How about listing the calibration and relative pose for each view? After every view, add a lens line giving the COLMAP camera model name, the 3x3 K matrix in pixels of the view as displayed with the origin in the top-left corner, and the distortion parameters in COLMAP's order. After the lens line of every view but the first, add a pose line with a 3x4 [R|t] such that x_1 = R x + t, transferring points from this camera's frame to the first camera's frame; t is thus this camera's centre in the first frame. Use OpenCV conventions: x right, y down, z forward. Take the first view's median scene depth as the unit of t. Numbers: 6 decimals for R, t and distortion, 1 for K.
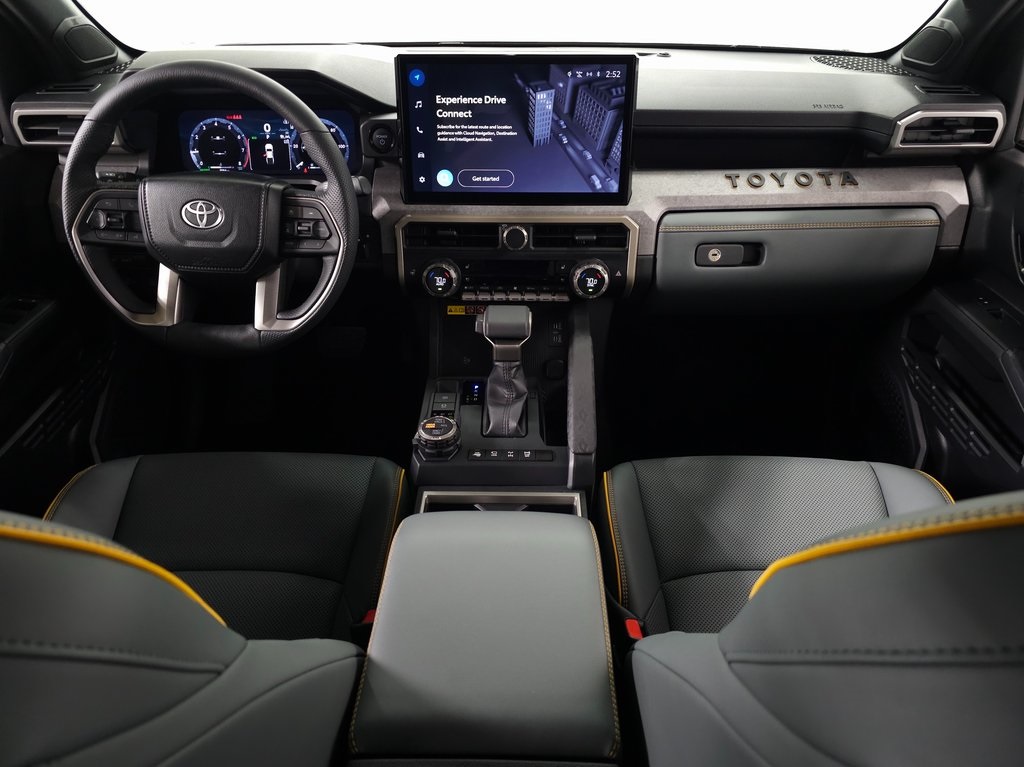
lens RADIAL K [[694.1, 0, 512.0], [0, 694.1, 383.5], [0, 0, 1]] dist [0.056659, -0.060383]
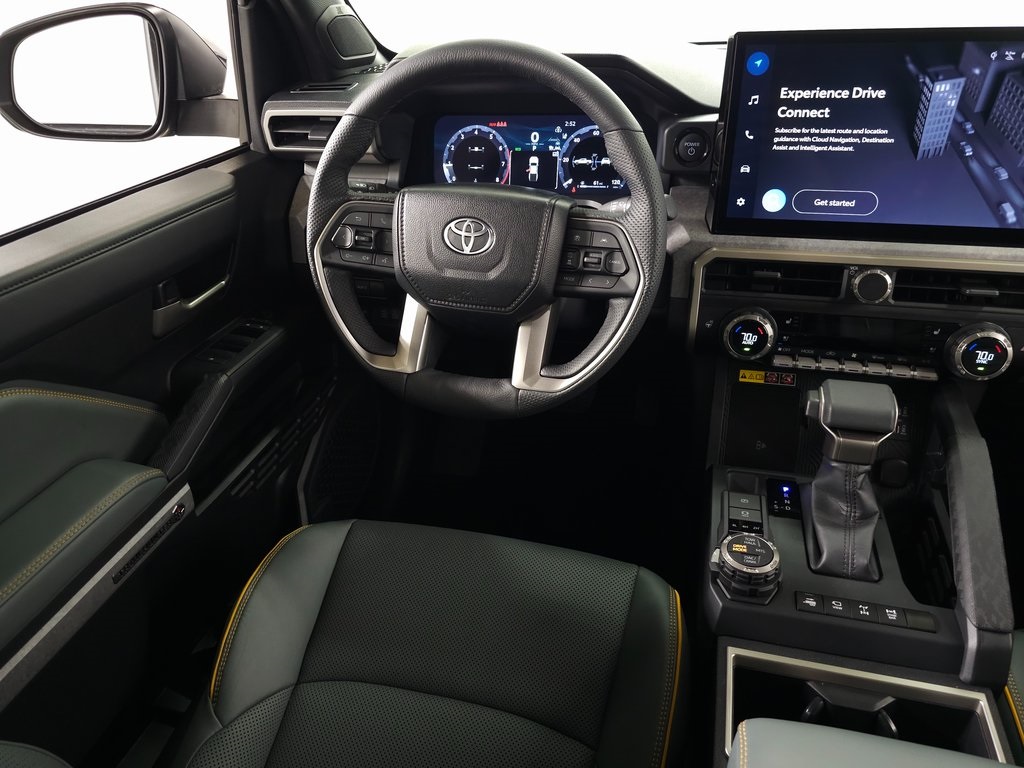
lens RADIAL K [[694.1, 0, 512.0], [0, 694.1, 384.0], [0, 0, 1]] dist [0.056659, -0.060383]
pose [[0.968023, 0.092885, -0.233033, -0.178891], [-0.104221, 0.993874, -0.036787, -0.049448], [0.228188, 0.059897, 0.971773, 0.243751]]
